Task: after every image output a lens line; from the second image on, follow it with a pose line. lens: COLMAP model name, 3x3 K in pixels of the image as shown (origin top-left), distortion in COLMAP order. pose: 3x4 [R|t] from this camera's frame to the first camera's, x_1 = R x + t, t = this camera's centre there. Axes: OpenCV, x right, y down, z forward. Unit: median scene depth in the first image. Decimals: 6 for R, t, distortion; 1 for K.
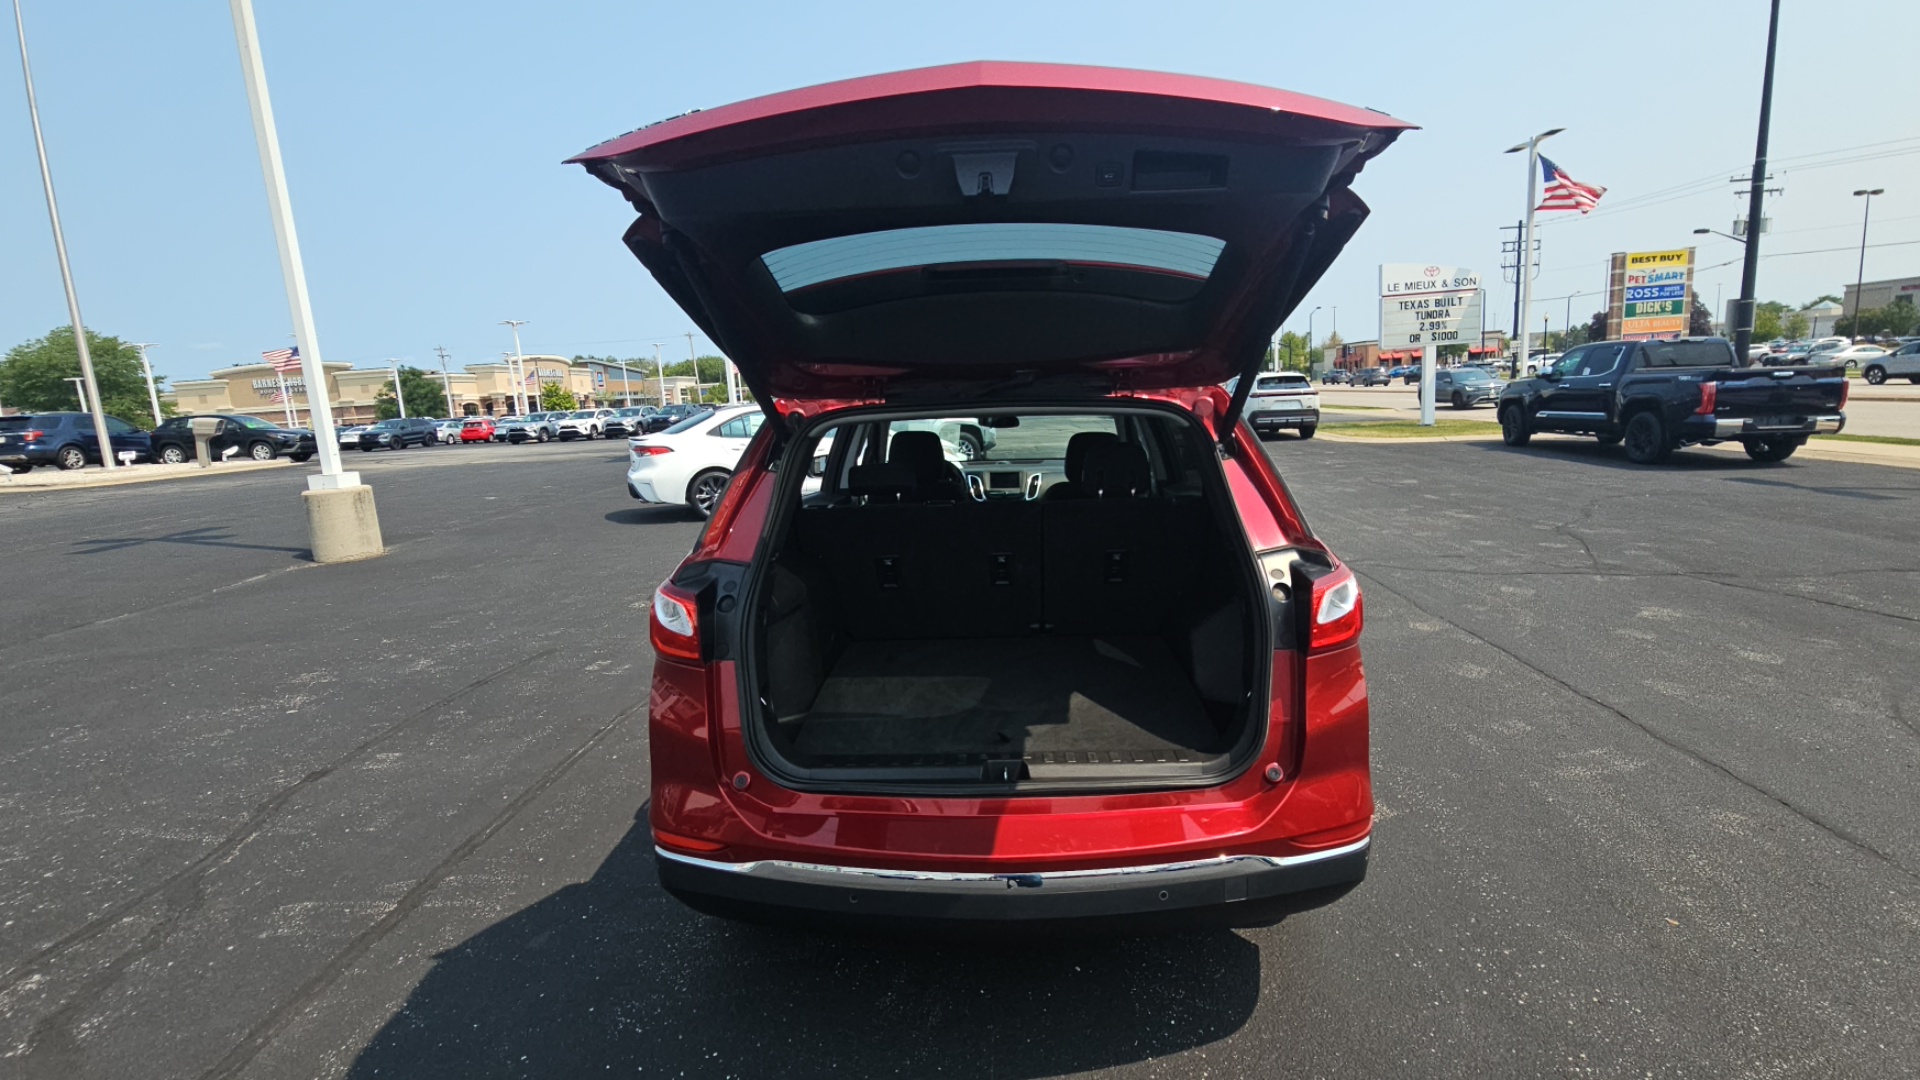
lens RADIAL K [[839.4, 0, 953.8], [0, 839.4, 537.9], [0, 0, 1]] dist [0.004099, 0.000005]
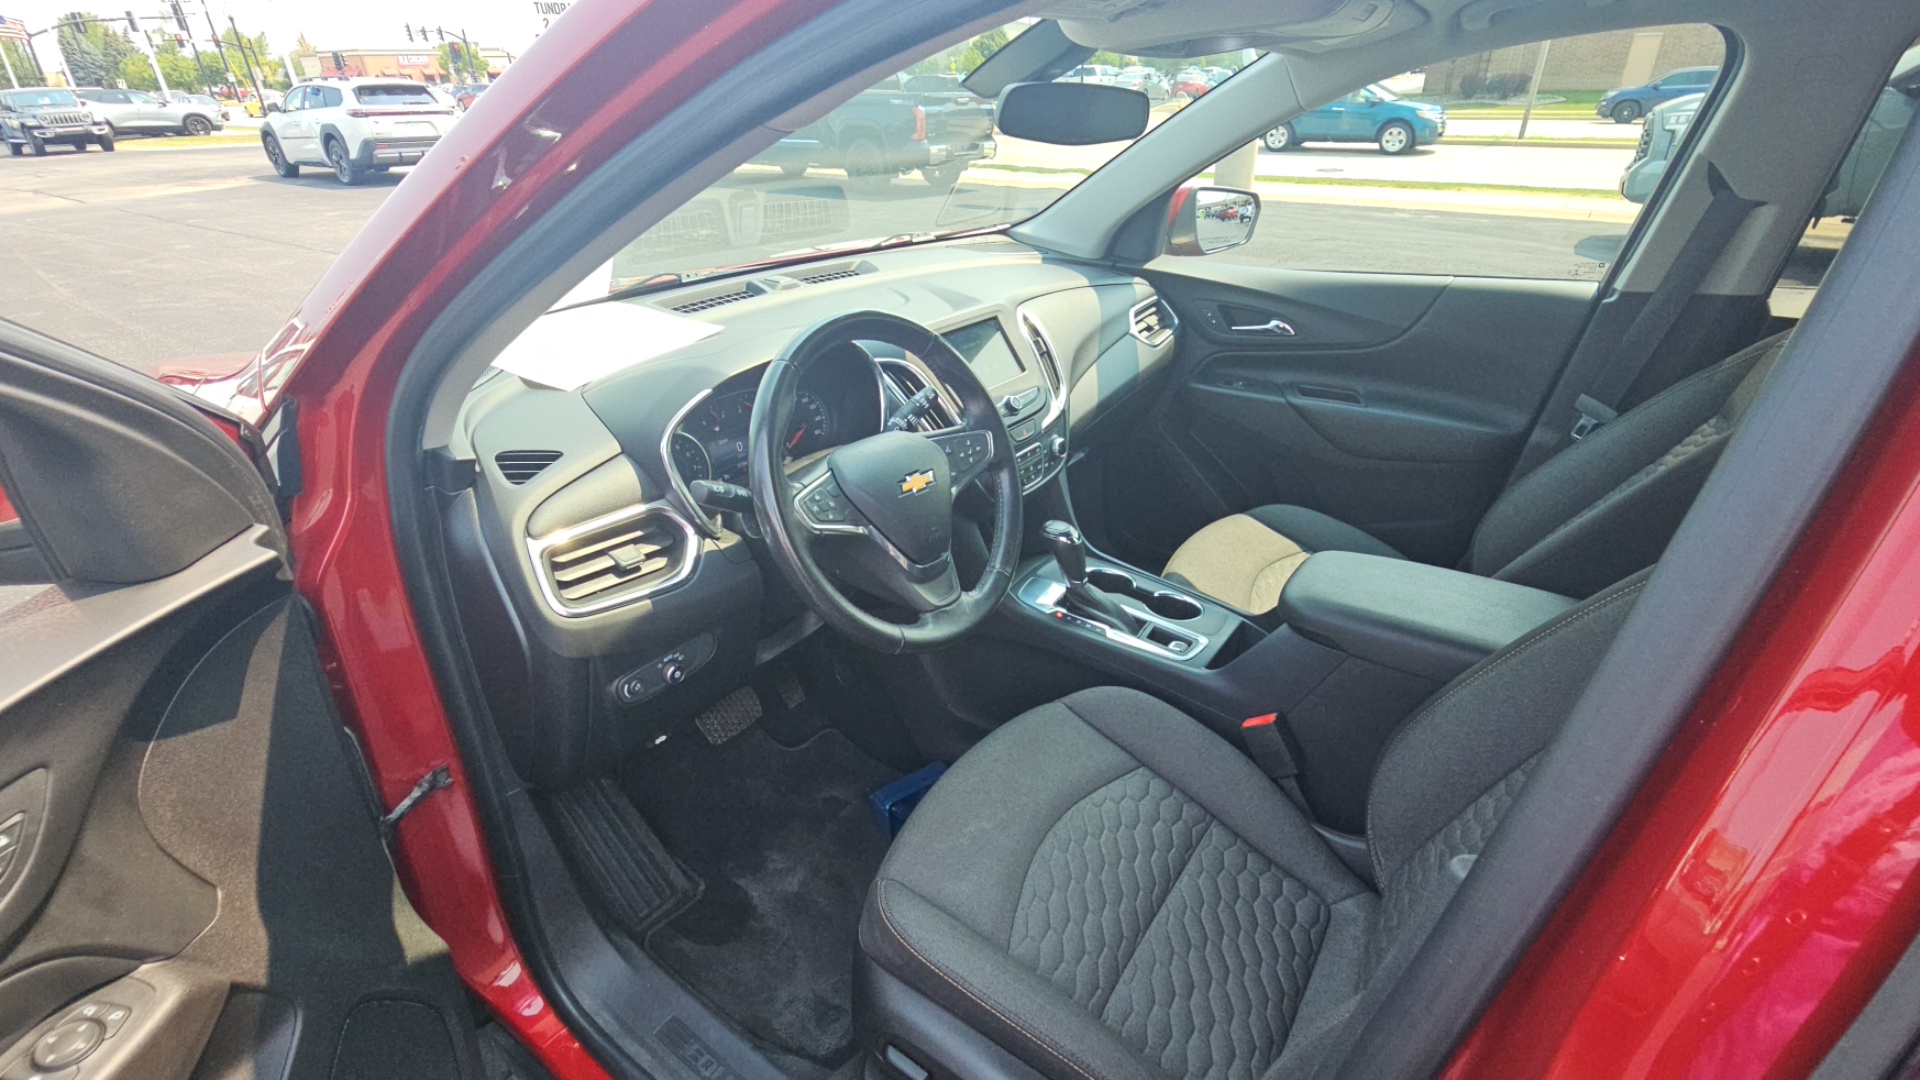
lens RADIAL K [[859.8, 0, 976.9], [0, 859.8, 541.8], [0, 0, 1]] dist [0.006721, -0.004635]
pose [[0.530840, -0.356498, 0.768842, -0.052218], [0.128290, 0.930566, 0.342911, -0.031568], [-0.837705, -0.083396, 0.539717, 0.246506]]
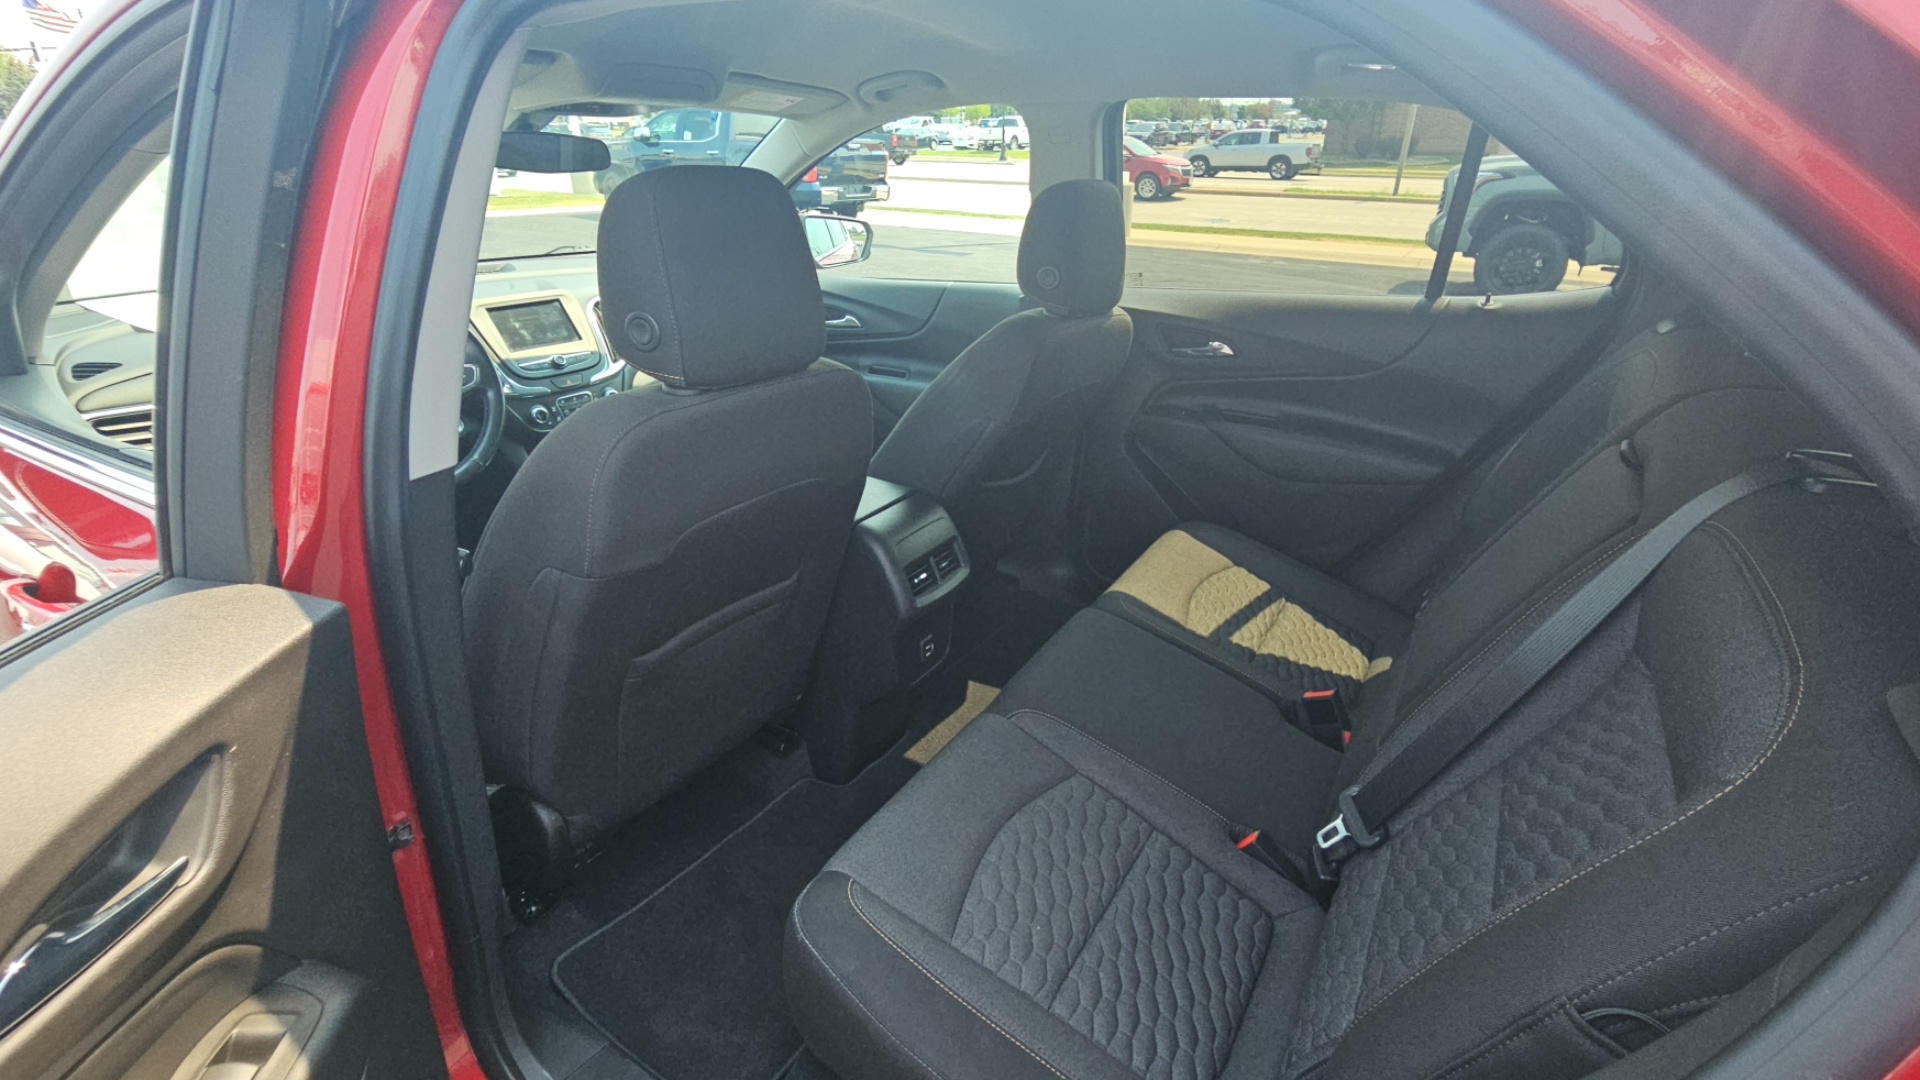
lens RADIAL K [[848.5, 0, 980.6], [0, 848.5, 546.1], [0, 0, 1]] dist [0.005586, -0.006279]
pose [[0.476200, -0.331228, 0.814569, -0.054793], [0.112940, 0.941710, 0.316902, -0.021310], [-0.872054, -0.058911, 0.485851, 0.185402]]
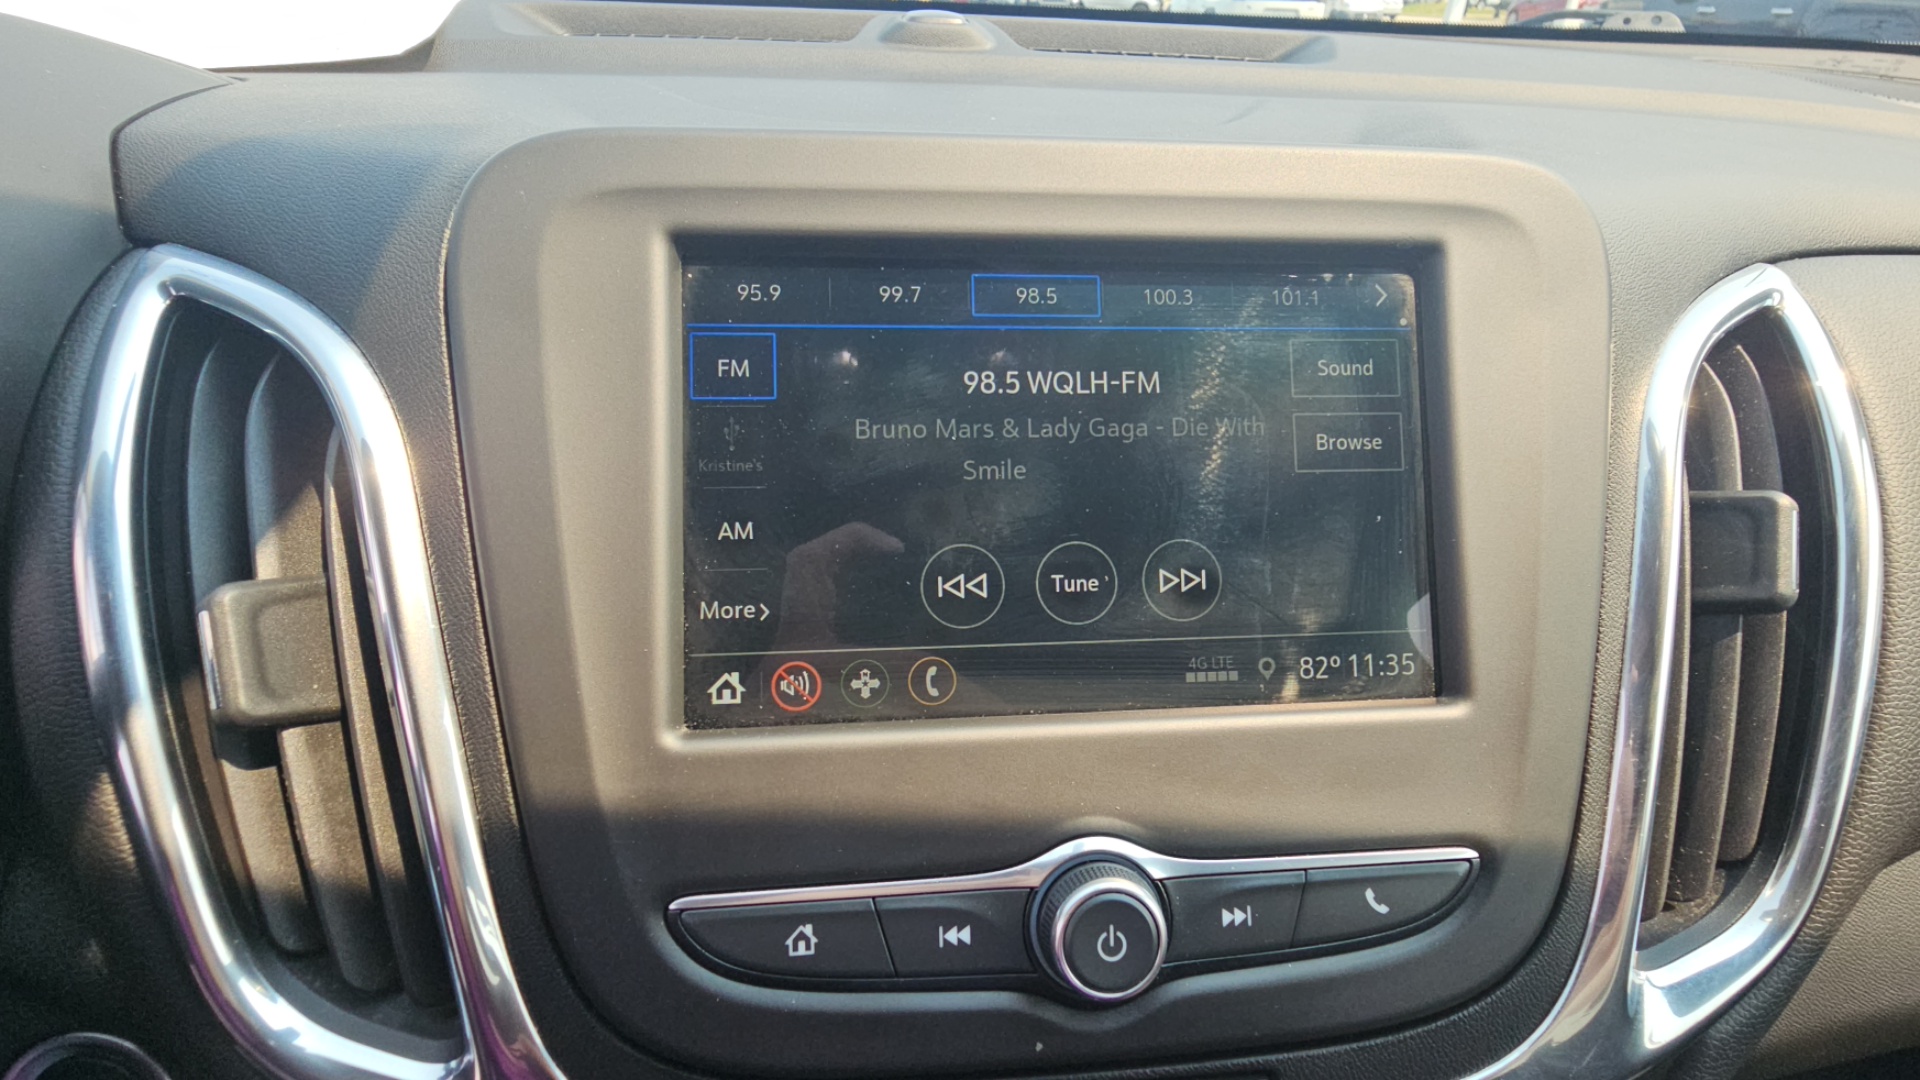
lens RADIAL K [[894.6, 0, 961.2], [0, 894.6, 549.9], [0, 0, 1]] dist [-0.001761, -0.000088]
pose [[0.984648, -0.019397, 0.173470, 0.014138], [-0.049222, 0.922618, 0.382563, -0.023367], [-0.167467, -0.385228, 0.907499, 0.281378]]
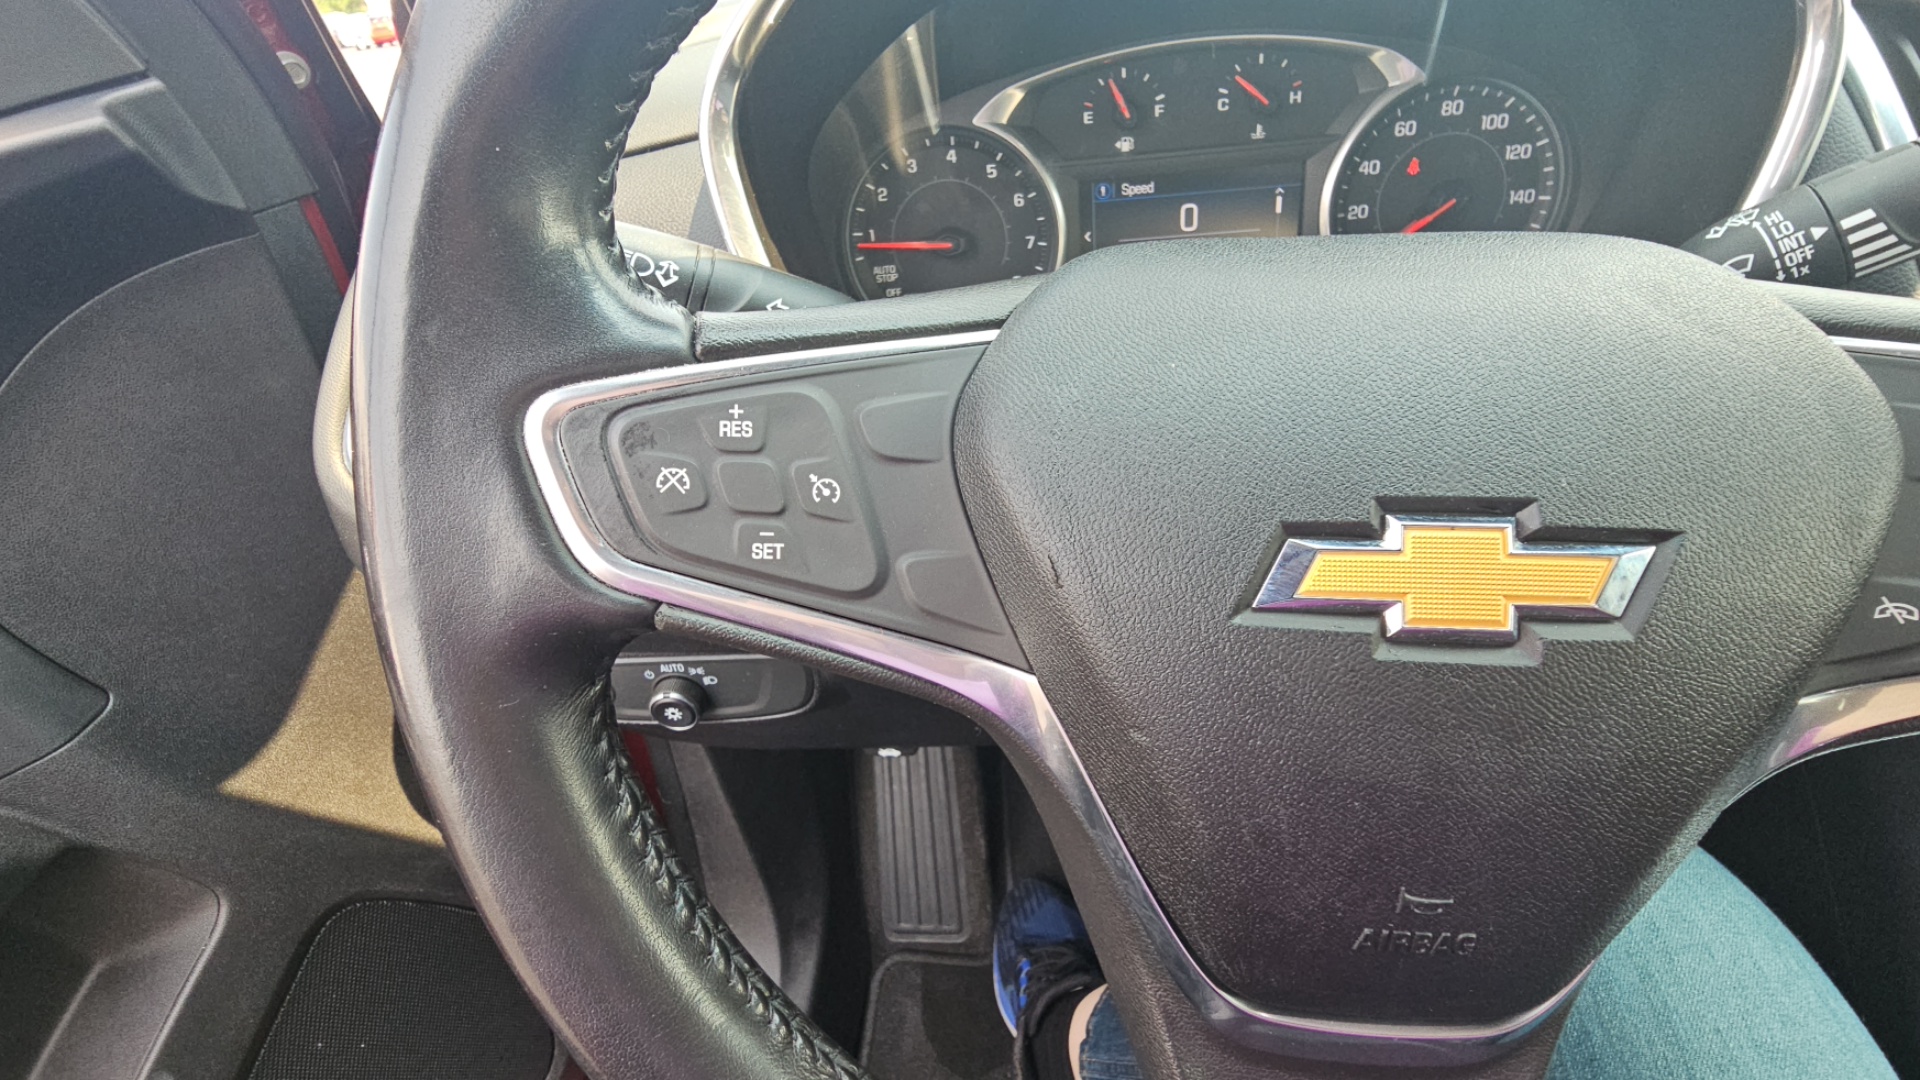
lens RADIAL K [[857.0, 0, 980.3], [0, 857.0, 542.3], [0, 0, 1]] dist [0.004371, -0.005150]
pose [[0.998215, -0.049543, -0.033360, -0.011784], [0.059045, 0.902727, 0.426143, -0.019777], [0.009003, -0.427352, 0.904040, 0.274905]]
